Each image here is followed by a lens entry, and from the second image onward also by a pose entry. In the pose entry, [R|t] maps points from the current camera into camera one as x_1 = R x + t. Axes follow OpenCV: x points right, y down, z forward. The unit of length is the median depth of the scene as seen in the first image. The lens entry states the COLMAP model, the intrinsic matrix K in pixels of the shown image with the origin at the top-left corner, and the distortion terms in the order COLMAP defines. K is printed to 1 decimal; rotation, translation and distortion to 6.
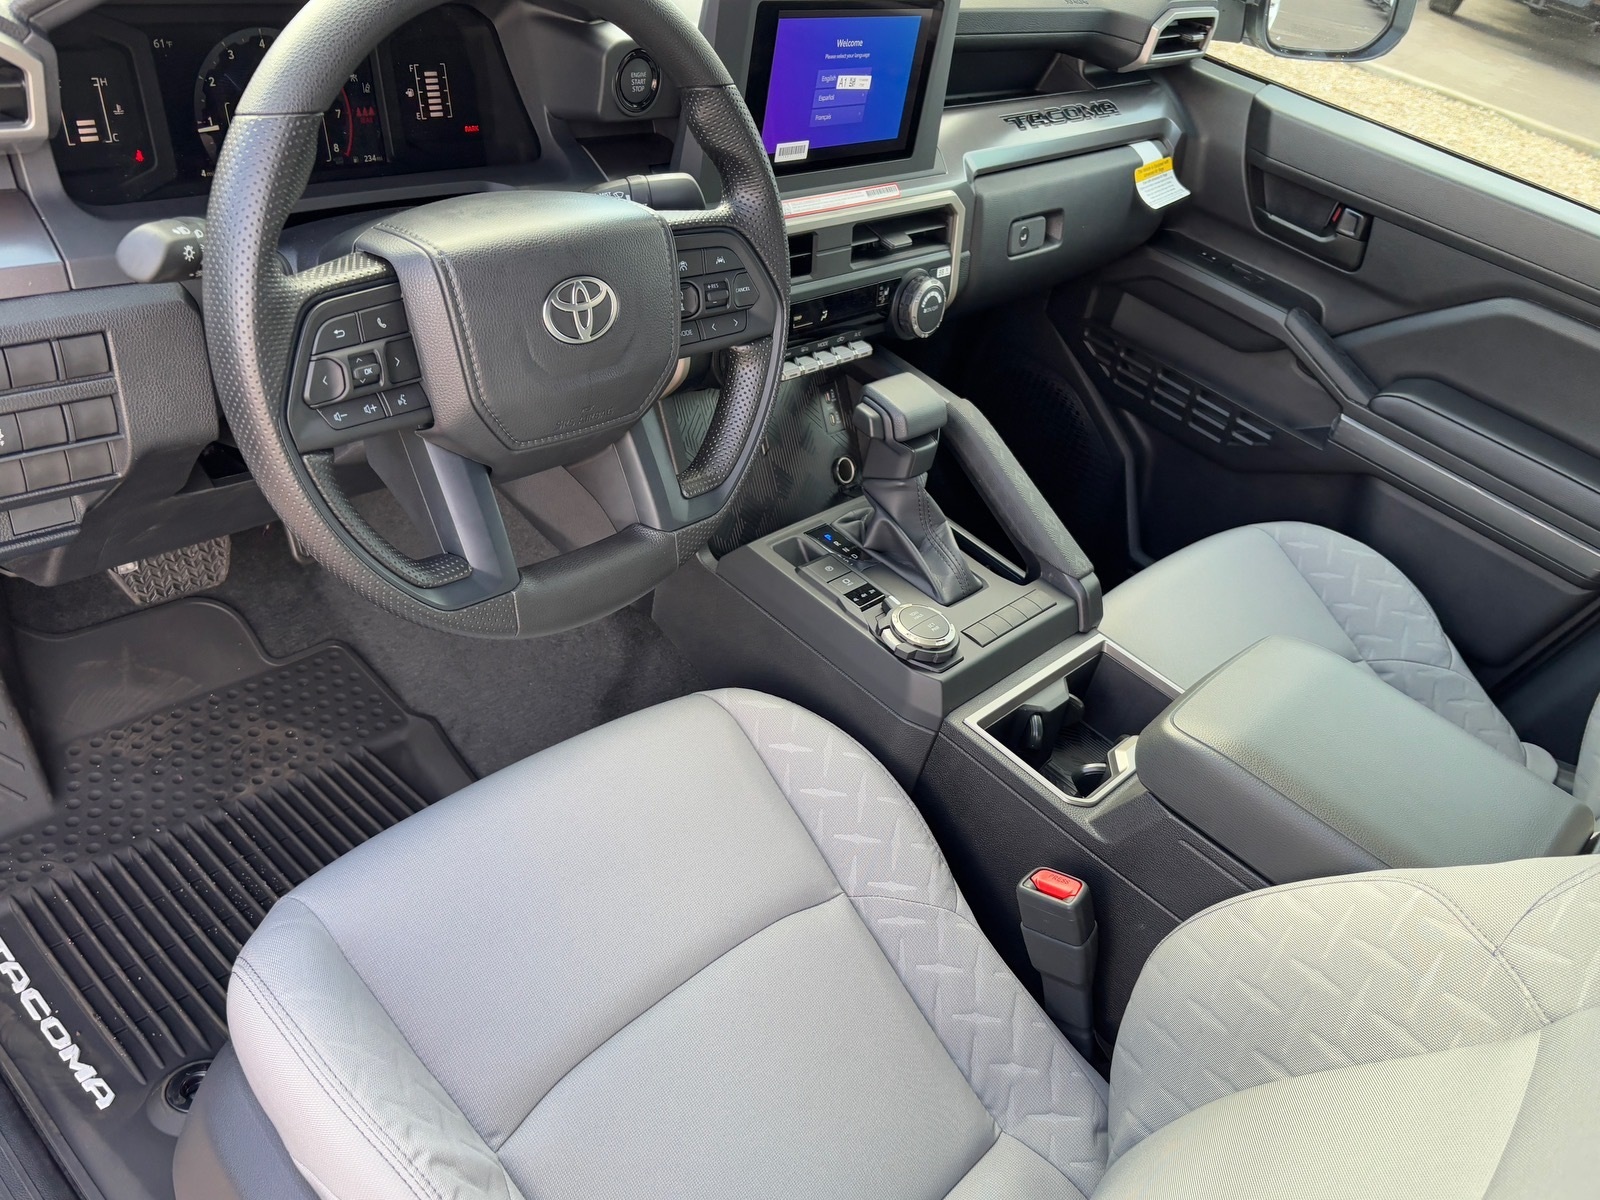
lens RADIAL K [[1330.3, 0, 805.3], [0, 1330.3, 616.9], [0, 0, 1]] dist [0.016263, -0.003957]
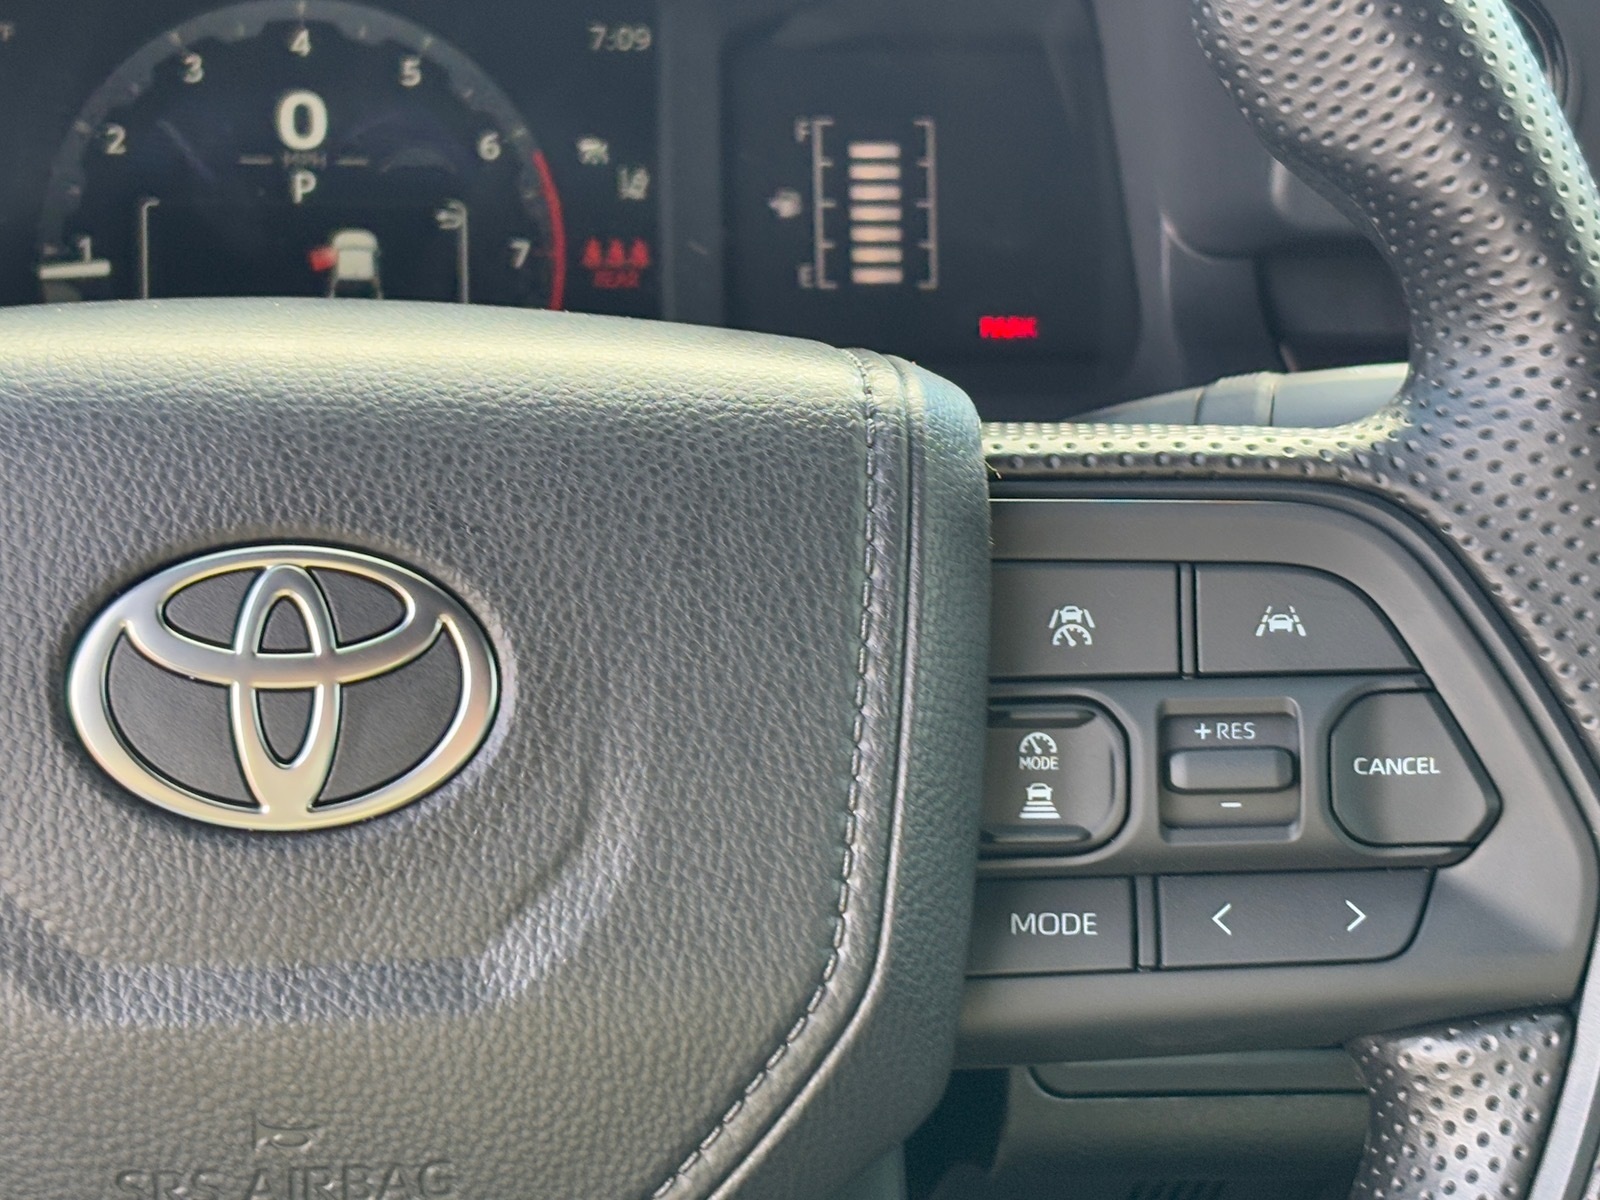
lens RADIAL K [[3358.7, 0, 844.5], [0, 3358.7, 593.8], [0, 0, 1]] dist [0.145120, 0.000000]
pose [[0.752317, -0.009164, -0.658737, 0.192601], [-0.270492, 0.907439, -0.321542, -0.061070], [0.600710, 0.420084, 0.680203, 0.462790]]
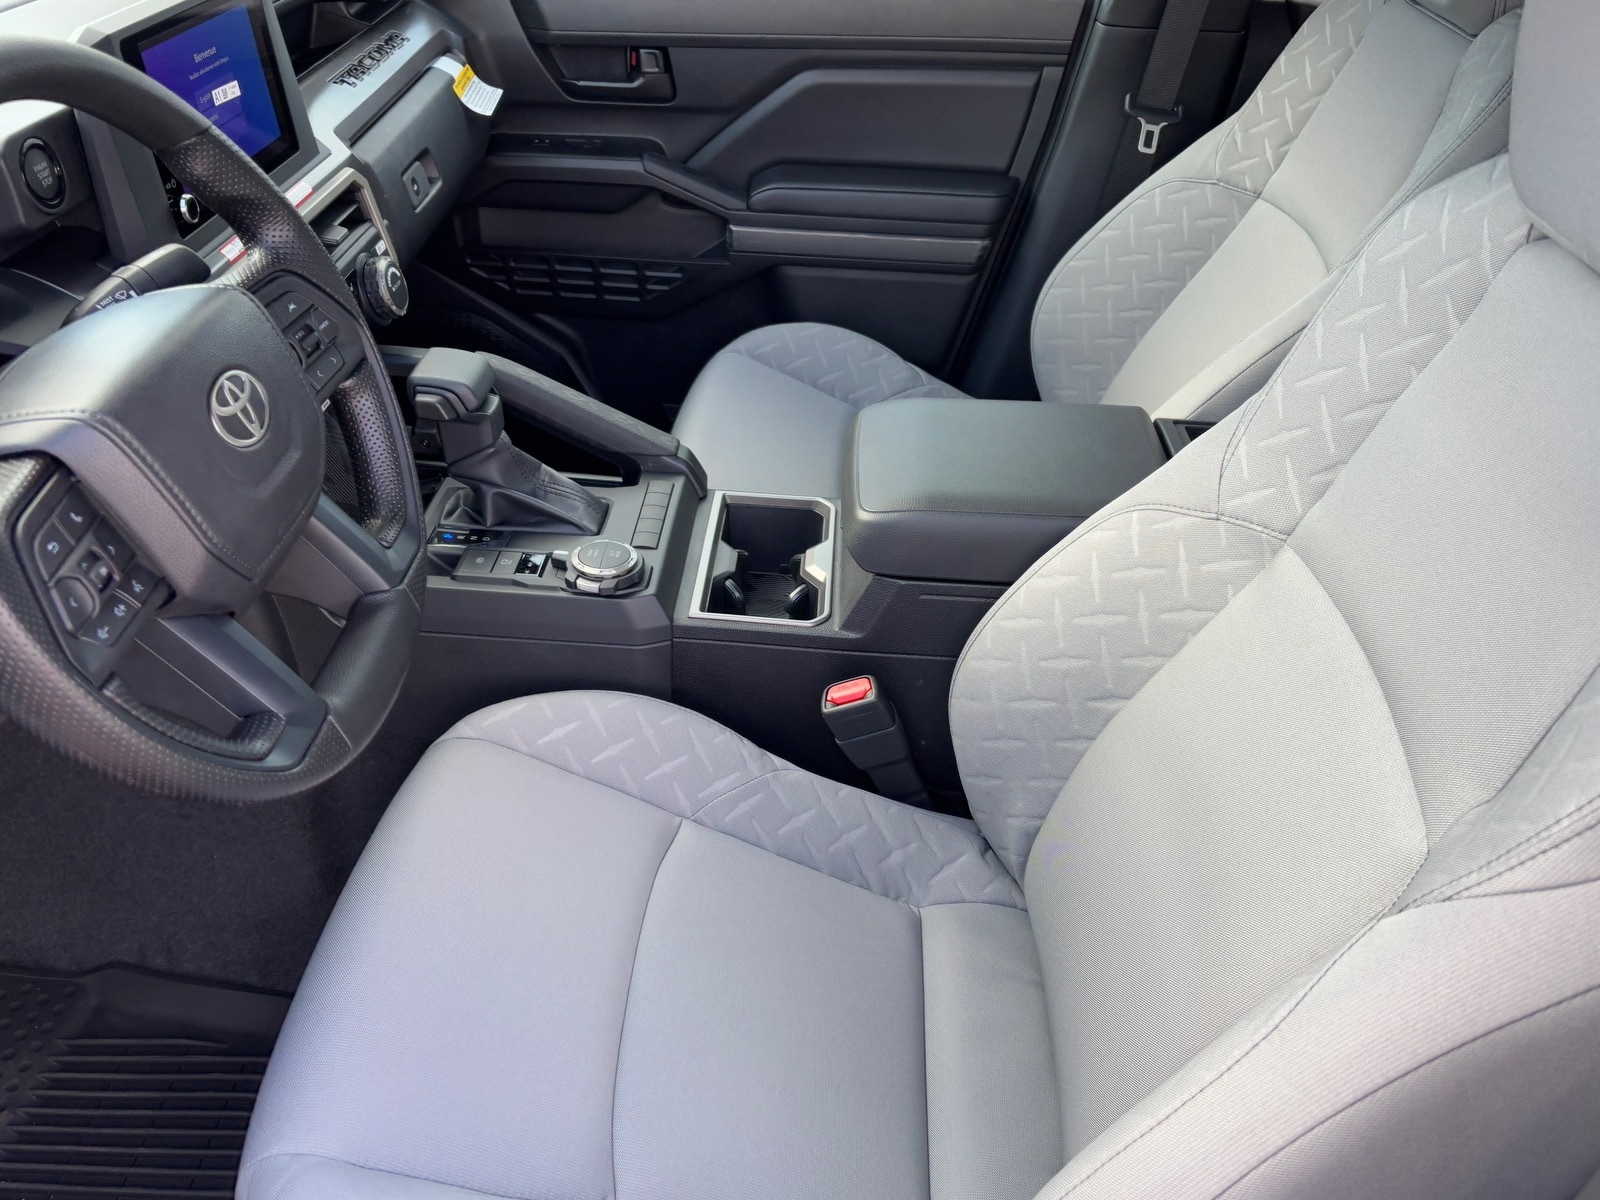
lens RADIAL K [[1330.3, 0, 806.6], [0, 1330.3, 606.4], [0, 0, 1]] dist [0.016263, -0.003957]
pose [[0.757157, -0.517085, 0.399170, -0.214965], [0.495572, 0.852806, 0.164710, -0.051551], [-0.425584, 0.073107, 0.901961, 0.019920]]
